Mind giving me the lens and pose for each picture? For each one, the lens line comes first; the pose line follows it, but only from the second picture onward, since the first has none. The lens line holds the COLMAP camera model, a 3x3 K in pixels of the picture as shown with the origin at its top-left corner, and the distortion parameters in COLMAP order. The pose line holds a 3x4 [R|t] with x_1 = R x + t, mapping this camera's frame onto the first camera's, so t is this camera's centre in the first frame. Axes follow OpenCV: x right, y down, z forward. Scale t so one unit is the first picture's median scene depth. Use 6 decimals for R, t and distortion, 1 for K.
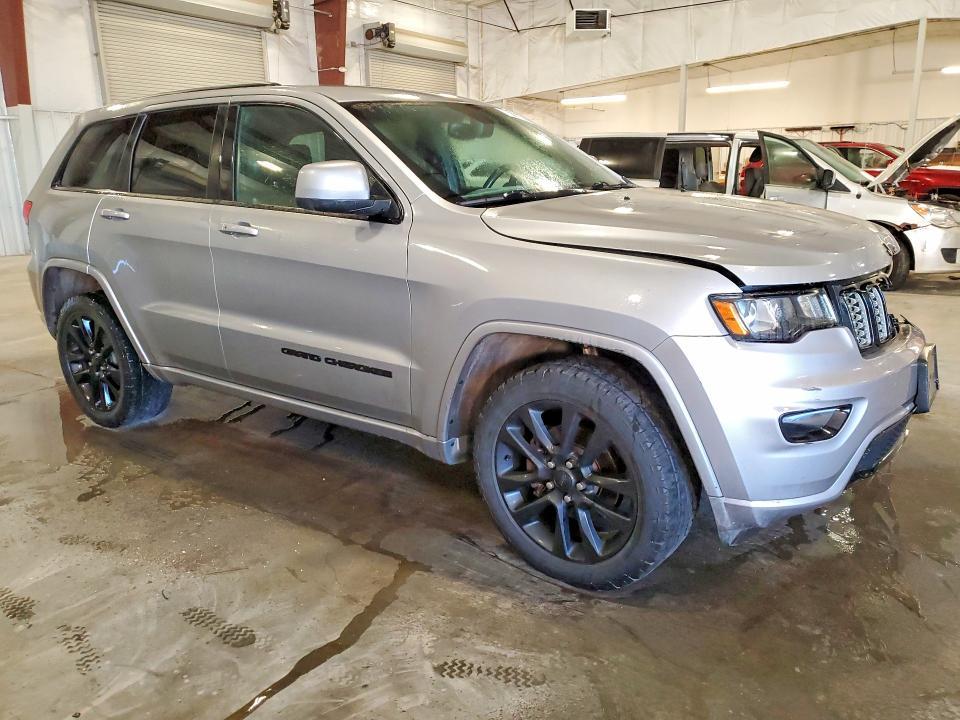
lens RADIAL K [[741.8, 0, 477.7], [0, 741.8, 356.4], [0, 0, 1]] dist [0.009520, 0.022324]
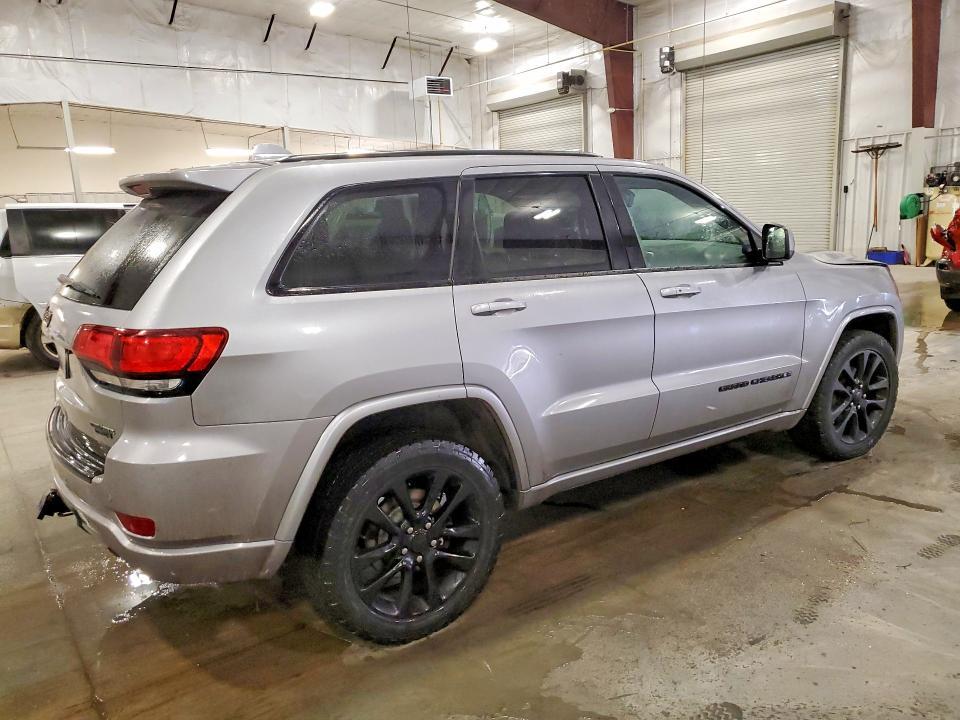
lens RADIAL K [[741.8, 0, 475.8], [0, 741.8, 364.5], [0, 0, 1]] dist [0.009520, 0.022324]
pose [[0.317243, -0.179410, 0.931219, -1.531779], [0.256748, 0.961519, 0.097780, -0.268567], [-0.912928, 0.208069, 0.351098, 1.005042]]
